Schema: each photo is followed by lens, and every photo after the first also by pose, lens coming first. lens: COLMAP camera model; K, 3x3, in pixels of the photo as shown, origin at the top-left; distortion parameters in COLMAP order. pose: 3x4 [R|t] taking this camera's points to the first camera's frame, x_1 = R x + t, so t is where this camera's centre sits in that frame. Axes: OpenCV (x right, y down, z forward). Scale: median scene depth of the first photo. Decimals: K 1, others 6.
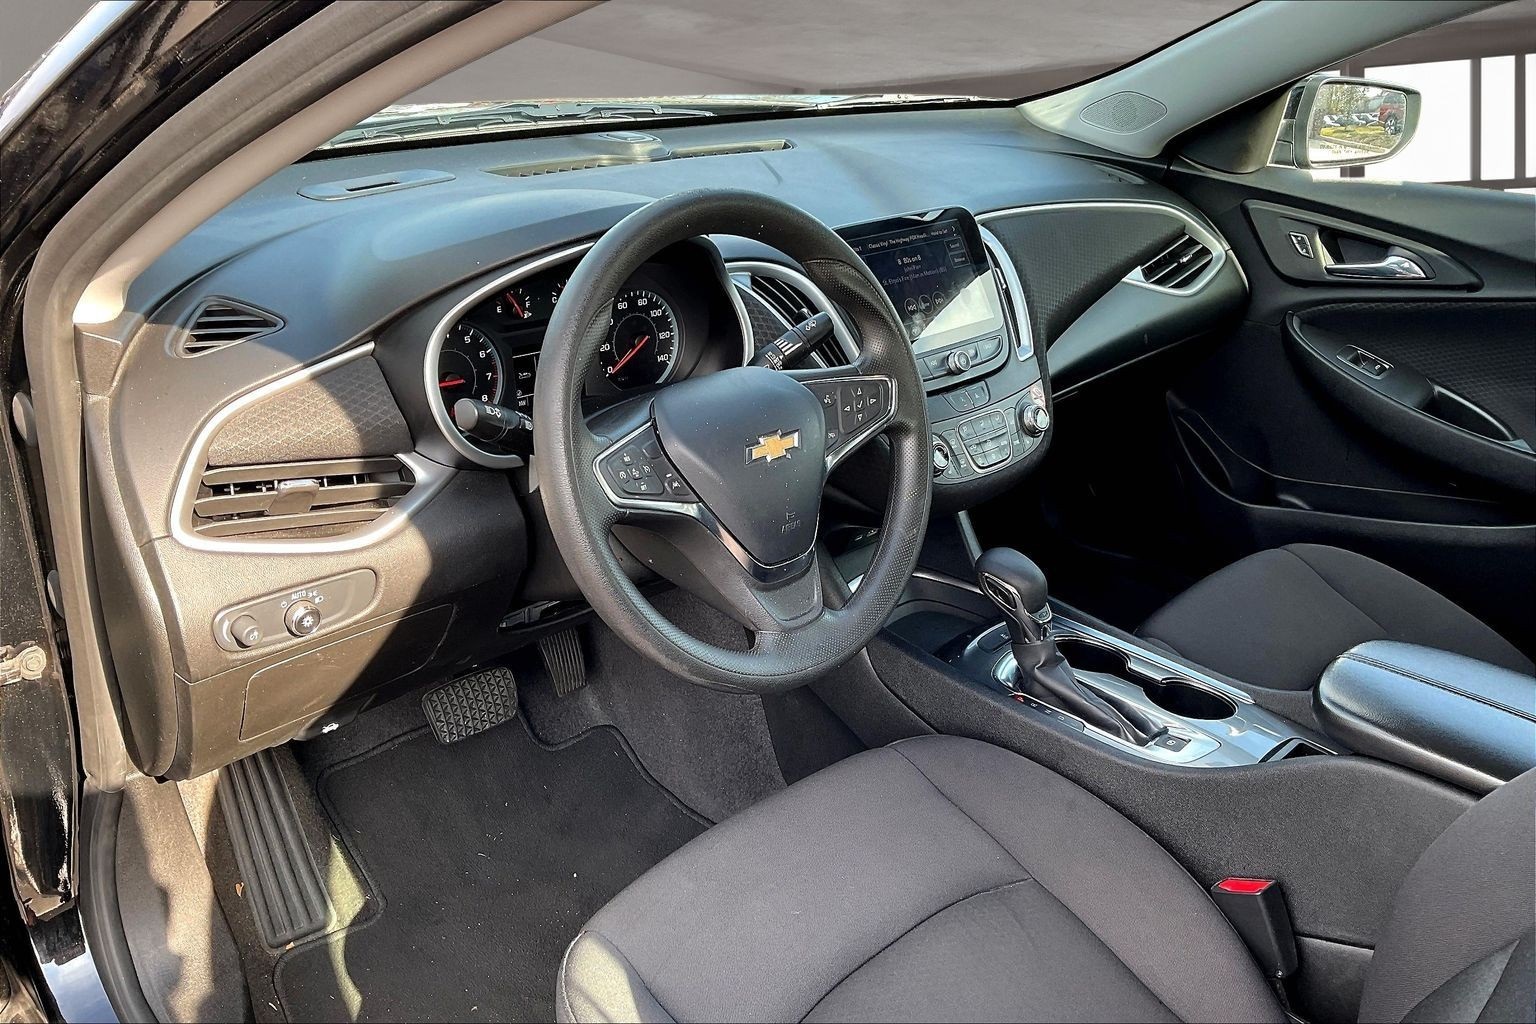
lens RADIAL K [[1269.0, 0, 768.0], [0, 1269.0, 512.0], [0, 0, 1]] dist [0.092615, -0.163176]
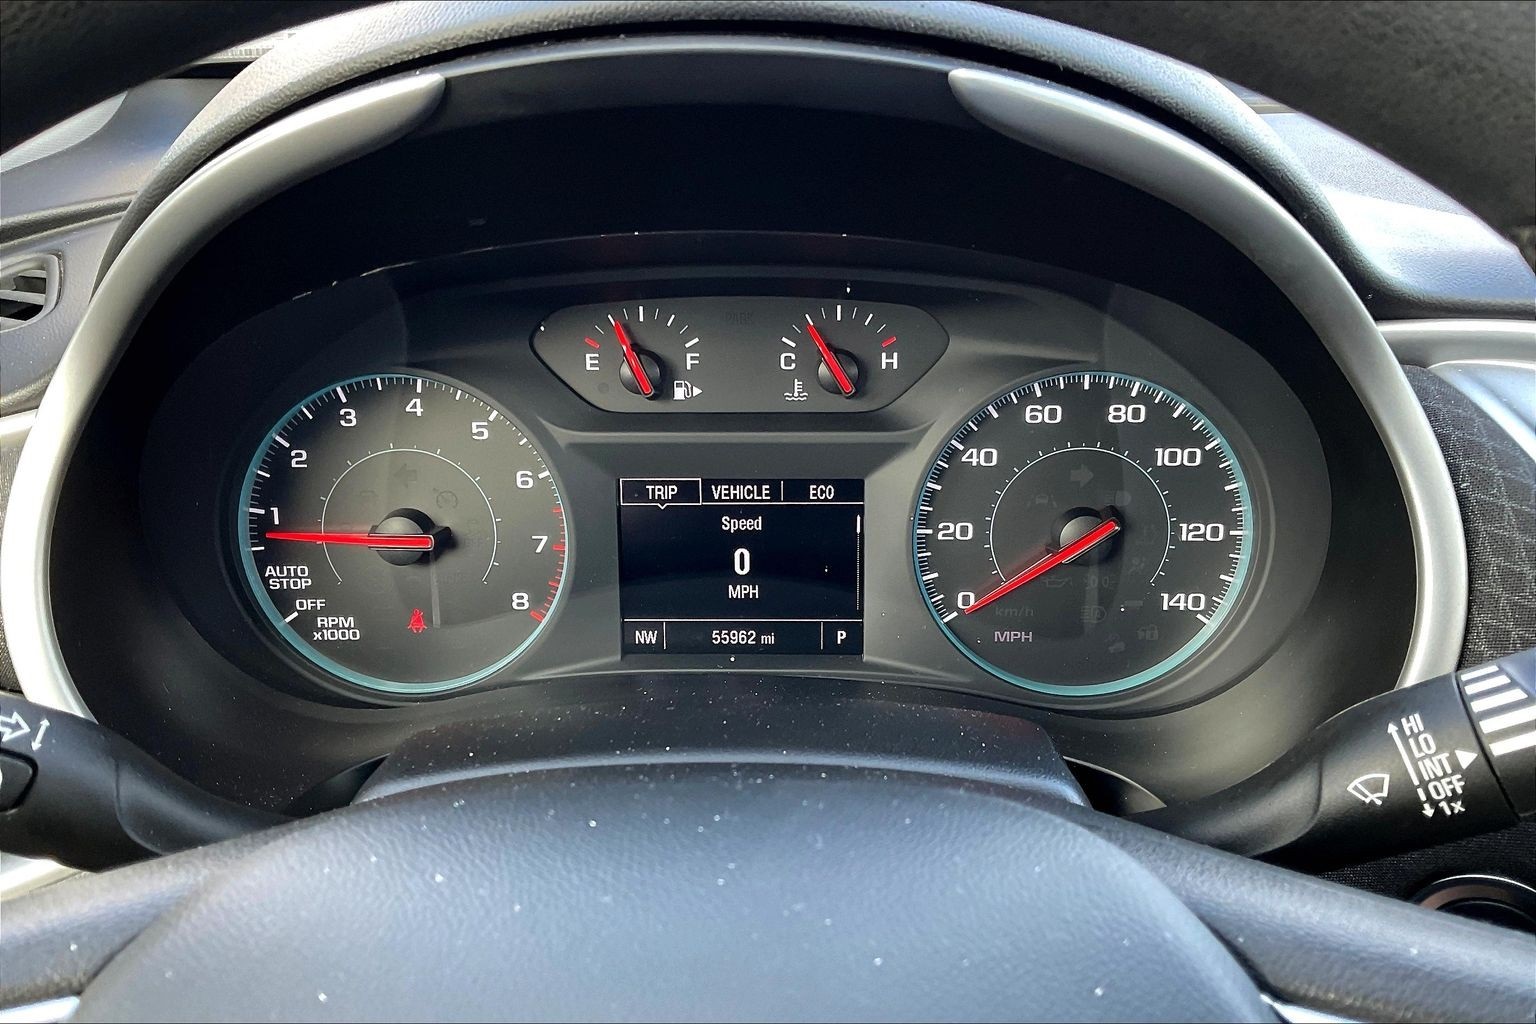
lens RADIAL K [[1279.1, 0, 768.0], [0, 1279.1, 512.0], [0, 0, 1]] dist [0.121946, -0.280868]
pose [[0.690429, 0.191578, -0.697571, 0.064098], [-0.252280, 0.967522, 0.016018, -0.124118], [0.677984, 0.164924, 0.716336, 0.716015]]
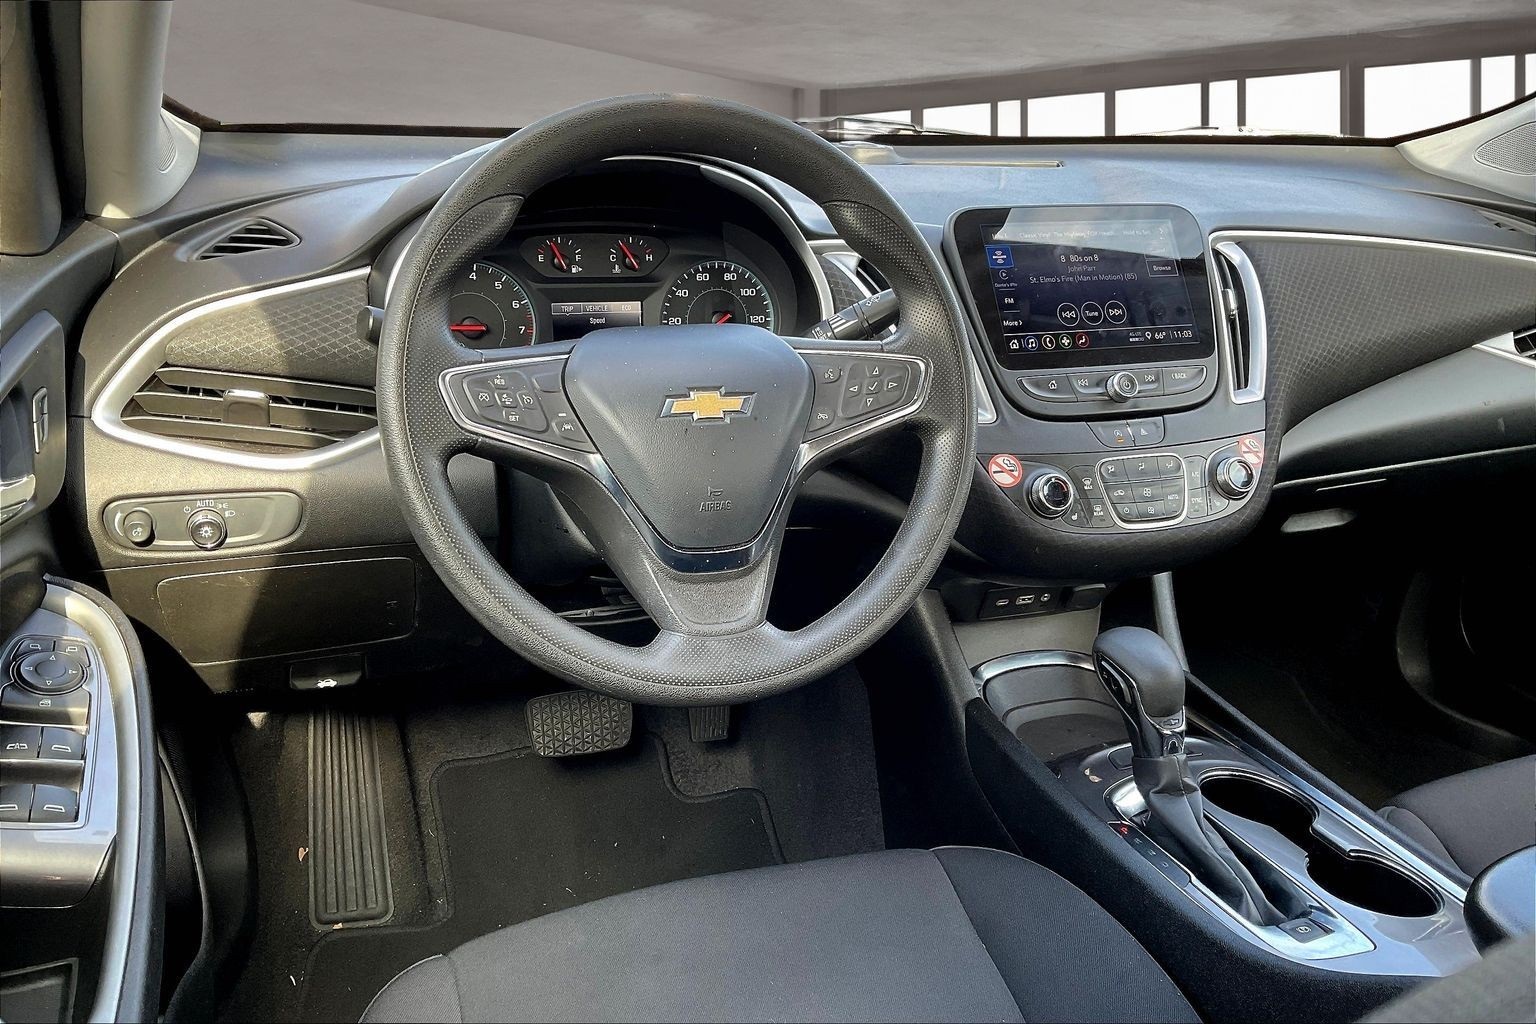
lens RADIAL K [[1279.1, 0, 768.0], [0, 1279.1, 512.0], [0, 0, 1]] dist [0.121946, -0.280868]
pose [[0.909875, 0.122714, -0.396320, 0.295933], [-0.163605, 0.983972, -0.070937, 0.053851], [0.381263, 0.129383, 0.915368, 0.215763]]
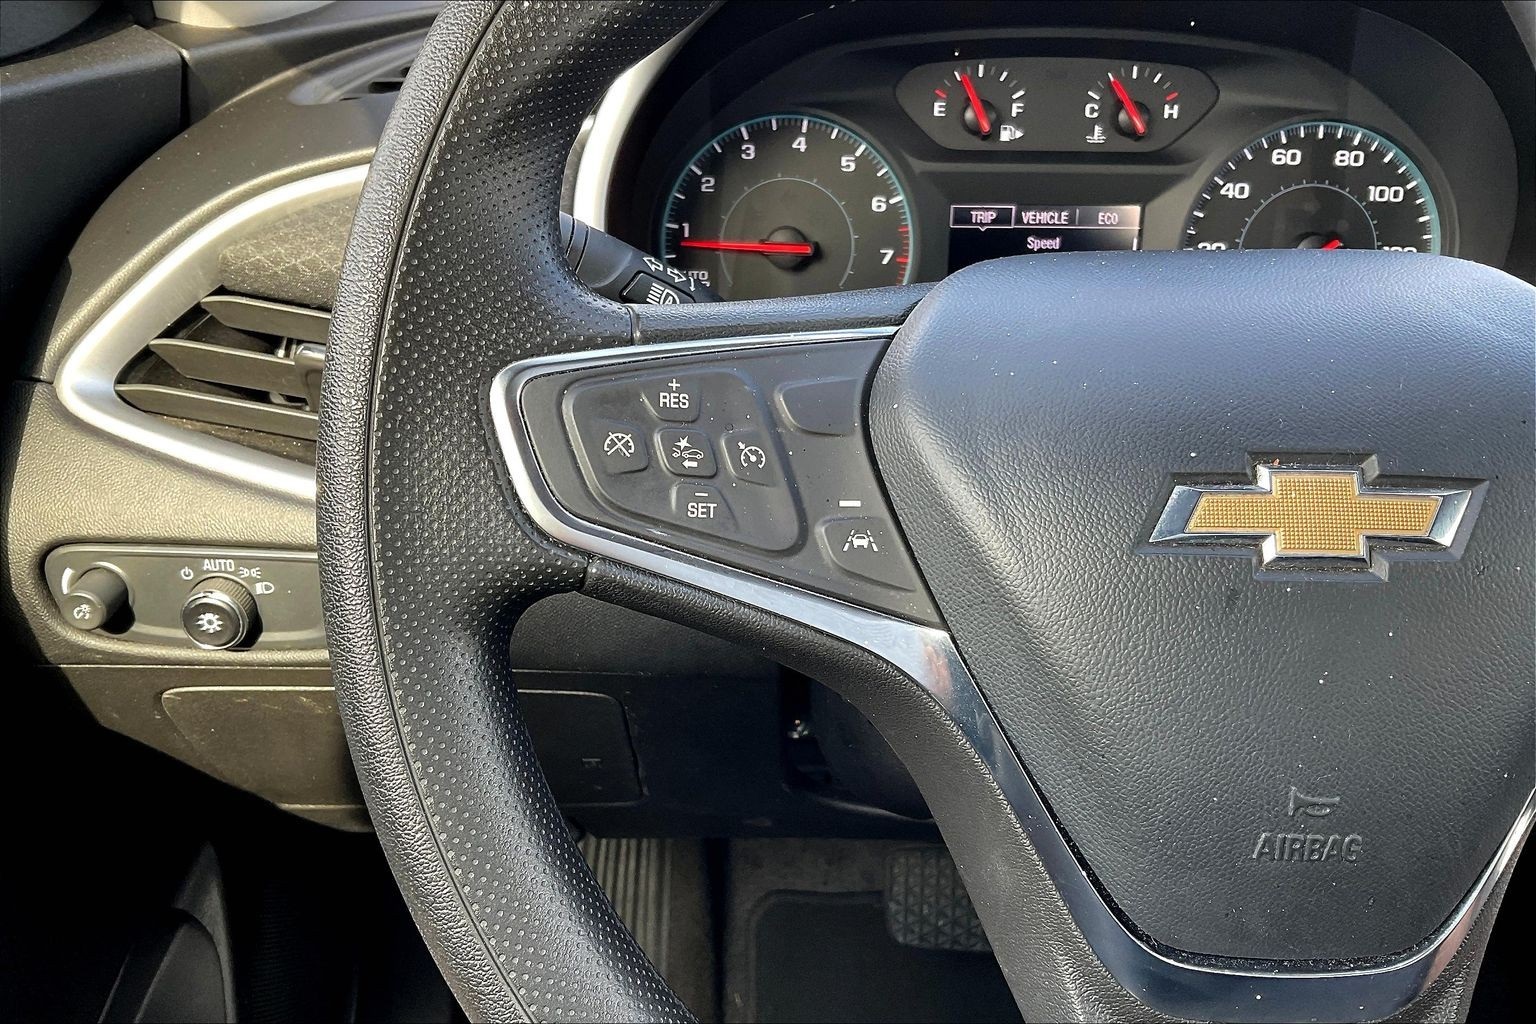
lens RADIAL K [[1279.1, 0, 768.0], [0, 1279.1, 512.0], [0, 0, 1]] dist [0.121946, -0.280868]
pose [[0.687964, 0.234065, -0.686964, 0.082370], [-0.274177, 0.960240, 0.052600, -0.028173], [0.671962, 0.152163, 0.724785, 0.592040]]
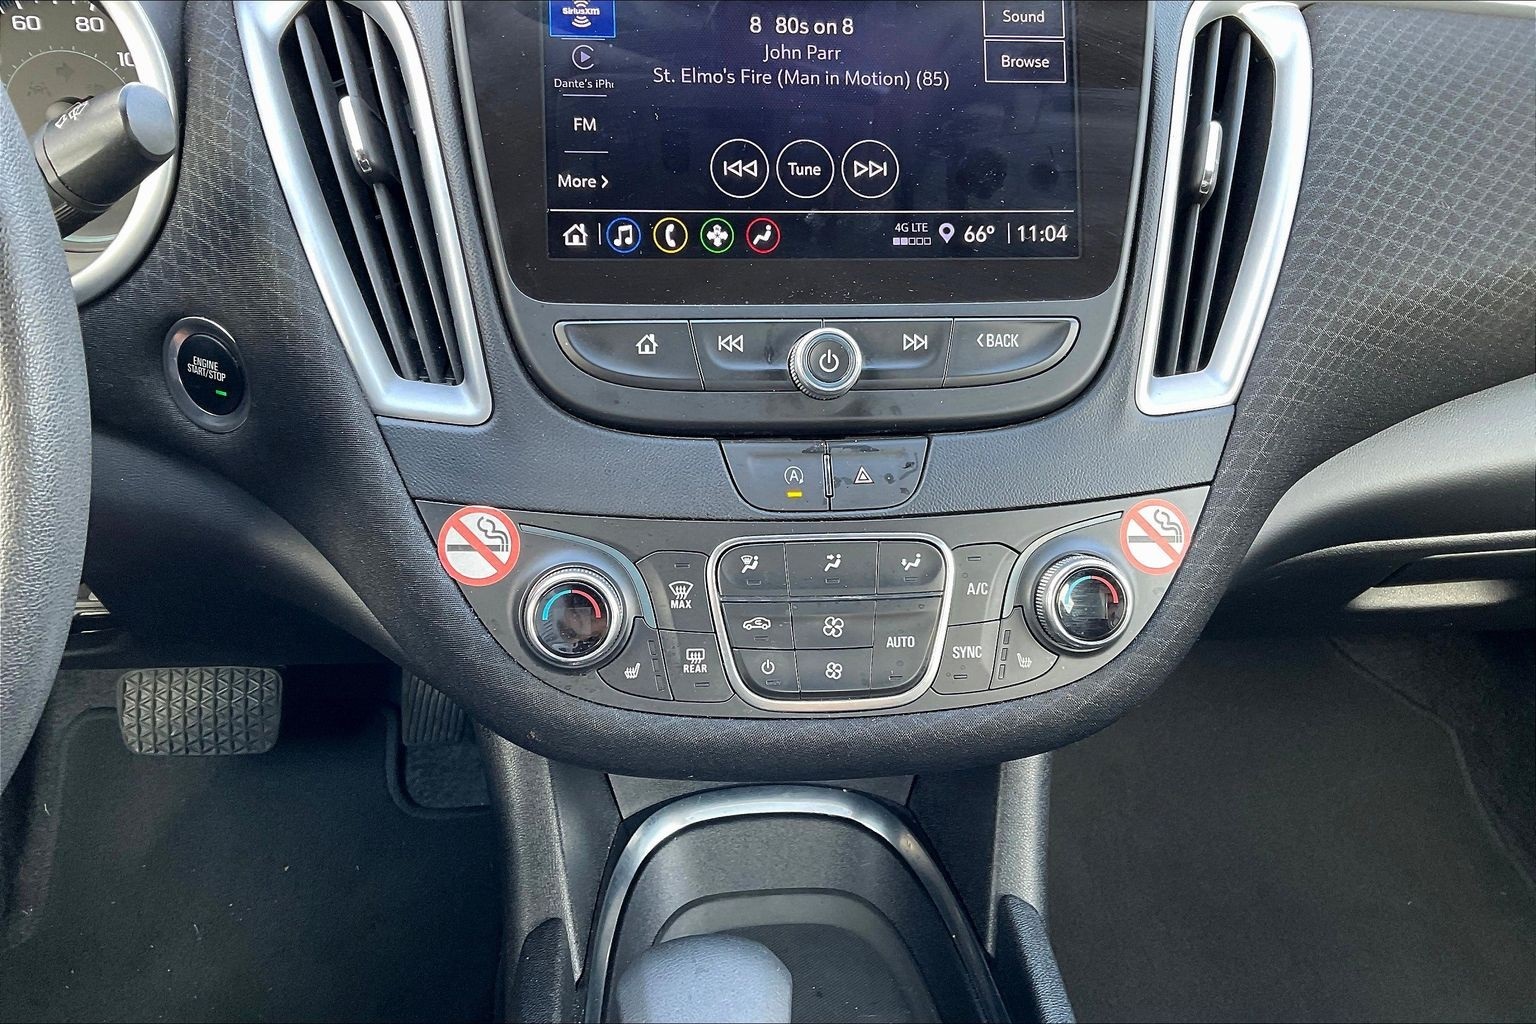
lens RADIAL K [[1269.0, 0, 768.0], [0, 1269.0, 512.0], [0, 0, 1]] dist [0.092615, -0.163176]
pose [[0.778442, 0.313844, -0.543627, 0.350967], [-0.264362, 0.949402, 0.169552, -0.142226], [0.569333, 0.011727, 0.822023, 0.778985]]
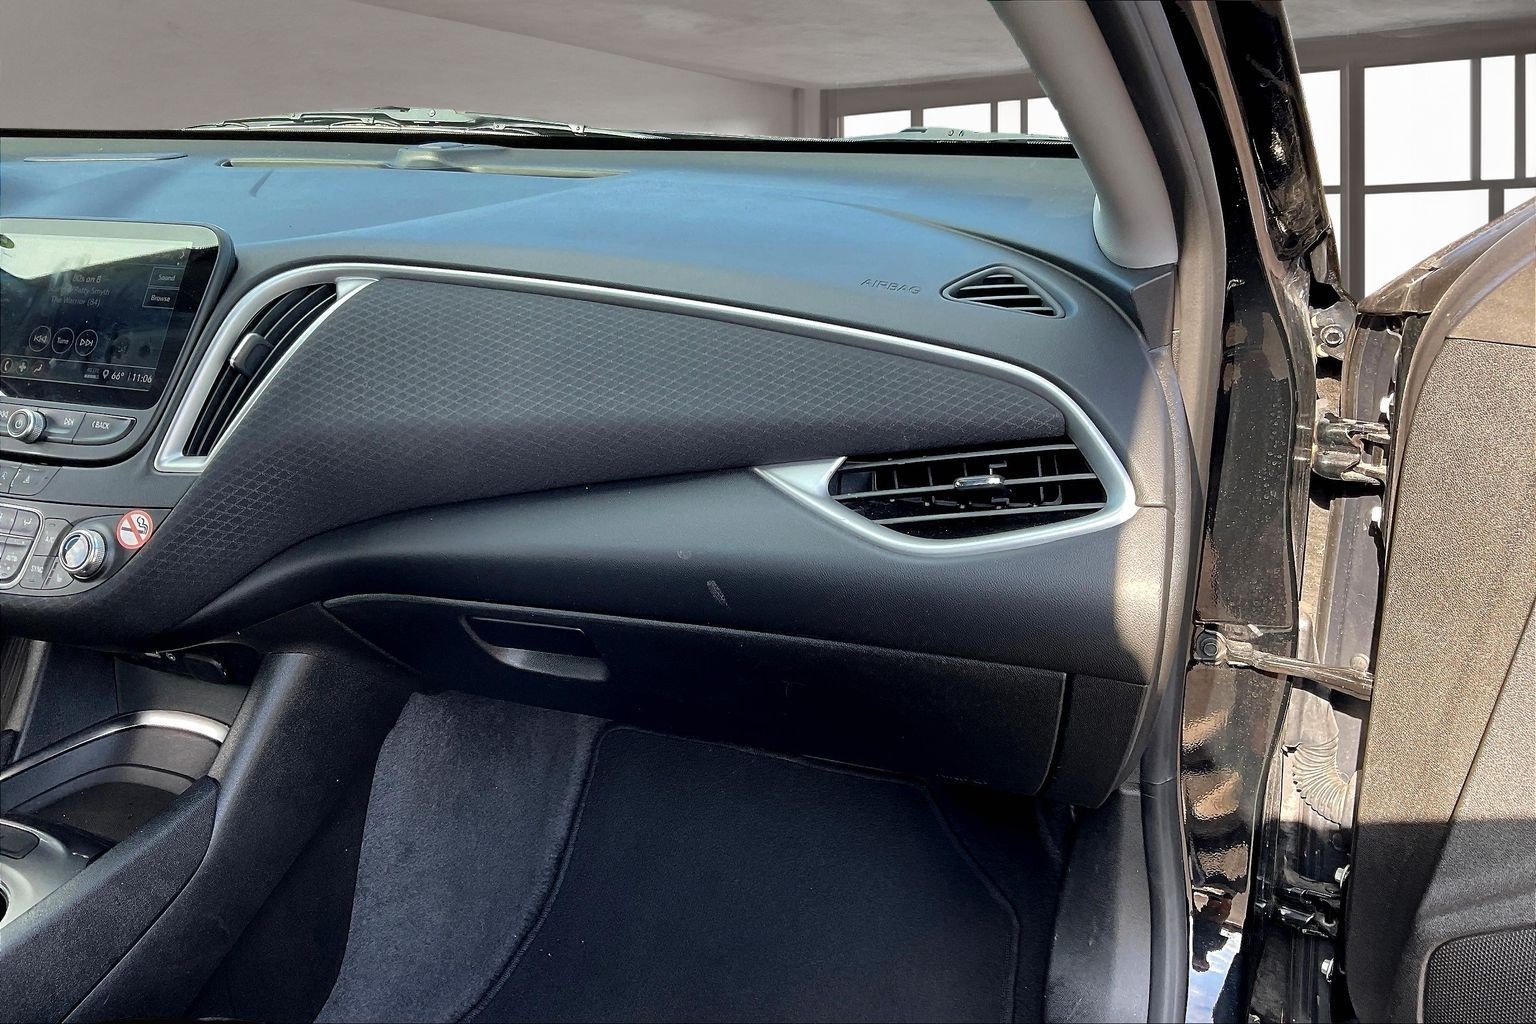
lens RADIAL K [[1269.0, 0, 768.0], [0, 1269.0, 512.0], [0, 0, 1]] dist [0.092615, -0.163176]
pose [[0.415699, 0.263322, -0.870549, 1.004312], [-0.351294, 0.929376, 0.113368, -0.315830], [0.838920, 0.258692, 0.478844, 1.091396]]
